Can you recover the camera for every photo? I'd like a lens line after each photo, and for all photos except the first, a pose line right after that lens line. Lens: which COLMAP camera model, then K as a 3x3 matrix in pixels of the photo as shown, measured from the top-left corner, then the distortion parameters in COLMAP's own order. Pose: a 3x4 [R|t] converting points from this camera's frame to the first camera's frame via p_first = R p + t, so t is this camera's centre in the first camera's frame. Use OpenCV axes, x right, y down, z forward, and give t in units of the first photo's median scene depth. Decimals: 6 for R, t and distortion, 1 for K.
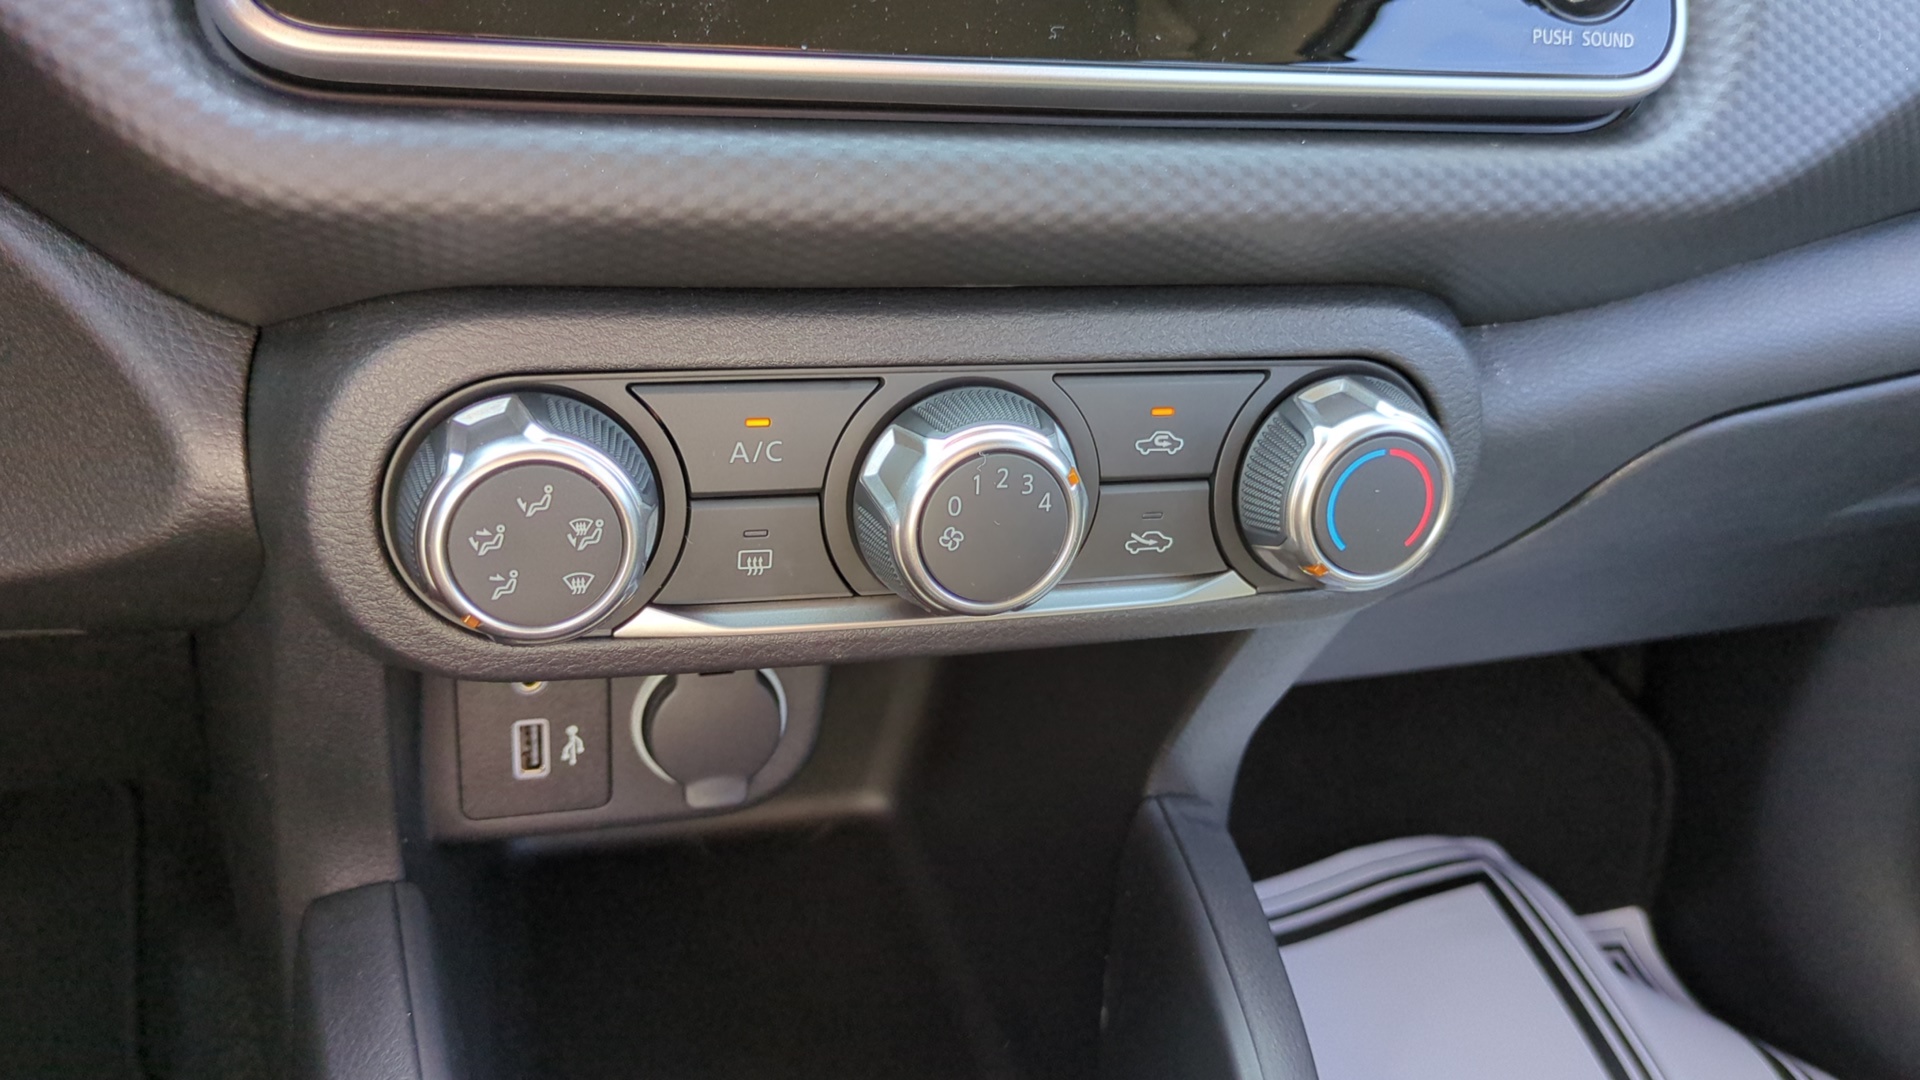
lens RADIAL K [[1671.5, 0, 960.6], [0, 1671.5, 527.6], [0, 0, 1]] dist [0.056724, -0.115136]
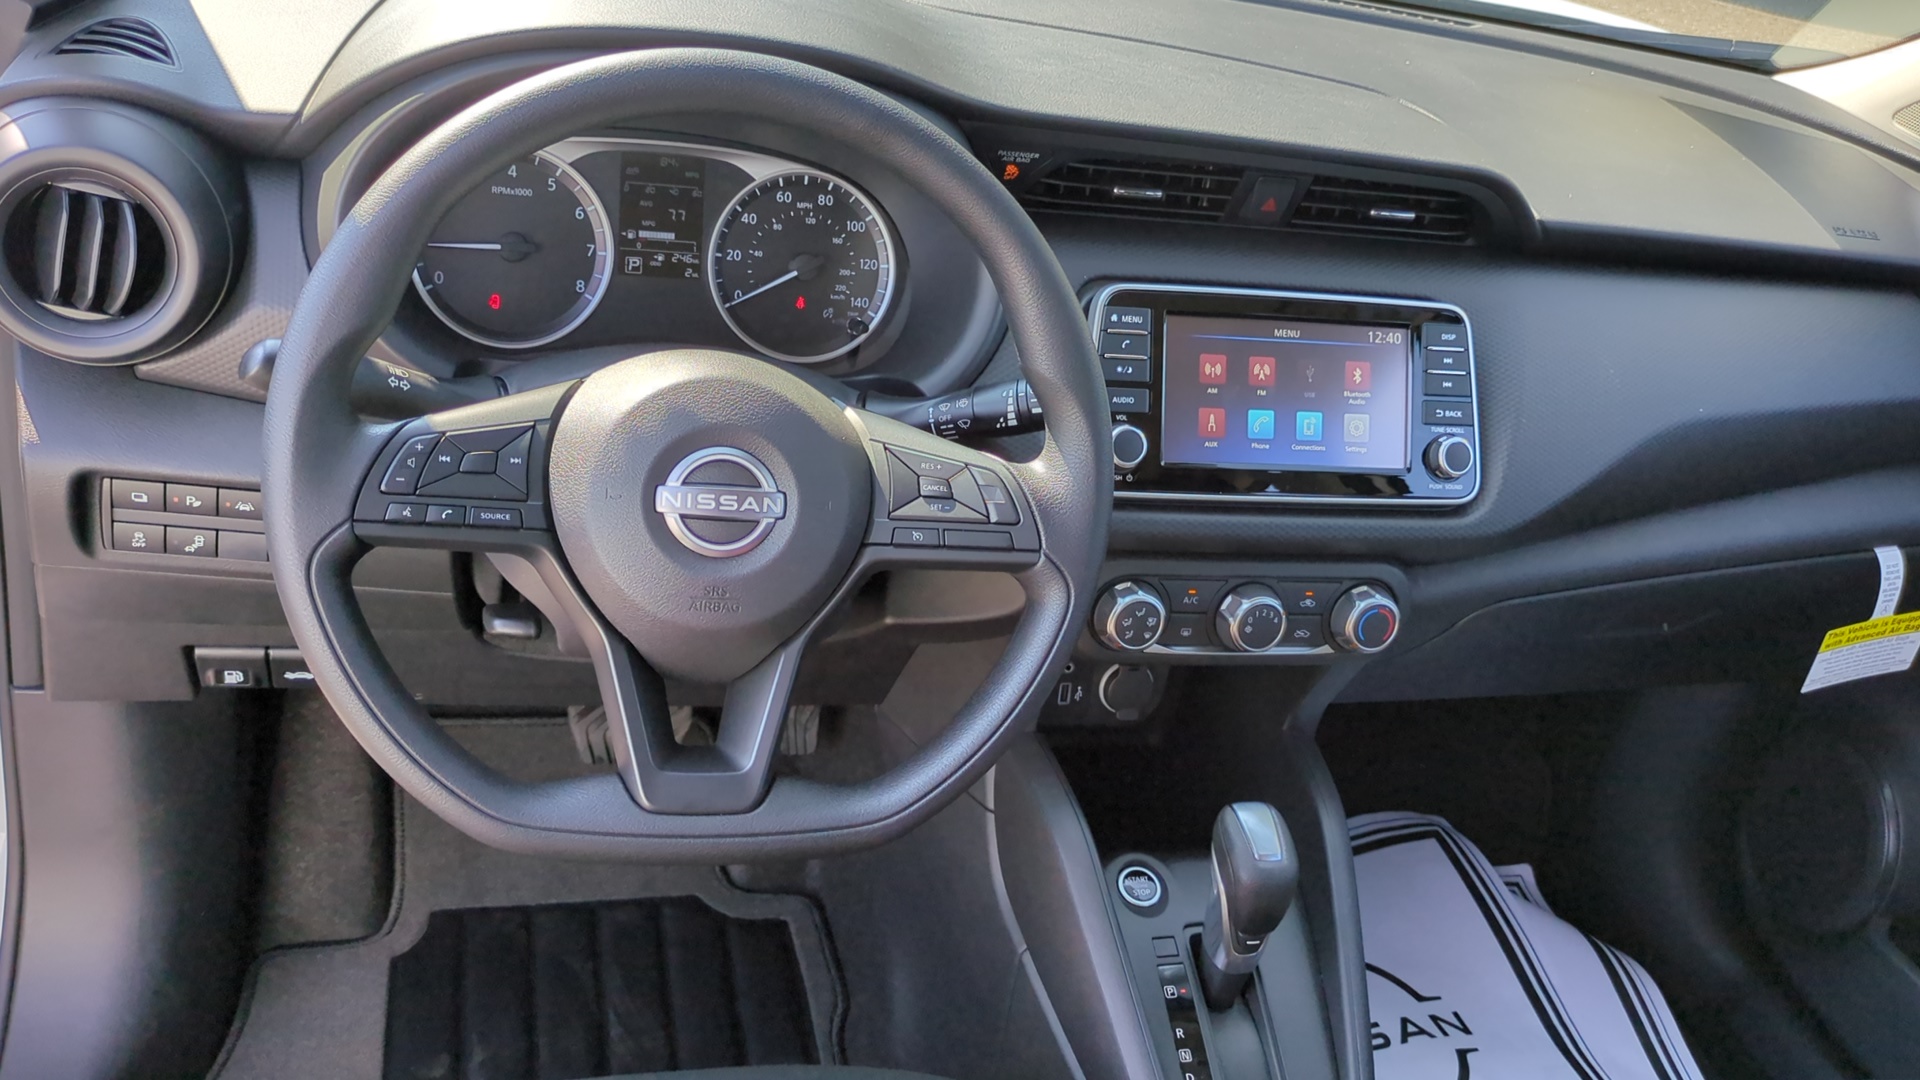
lens RADIAL K [[1671.5, 0, 956.0], [0, 1671.5, 535.5], [0, 0, 1]] dist [0.056724, -0.115136]
pose [[0.998008, 0.059777, -0.020184, -0.485790], [-0.060510, 0.997448, -0.037893, -0.016656], [0.017868, 0.039039, 0.999078, -2.177198]]
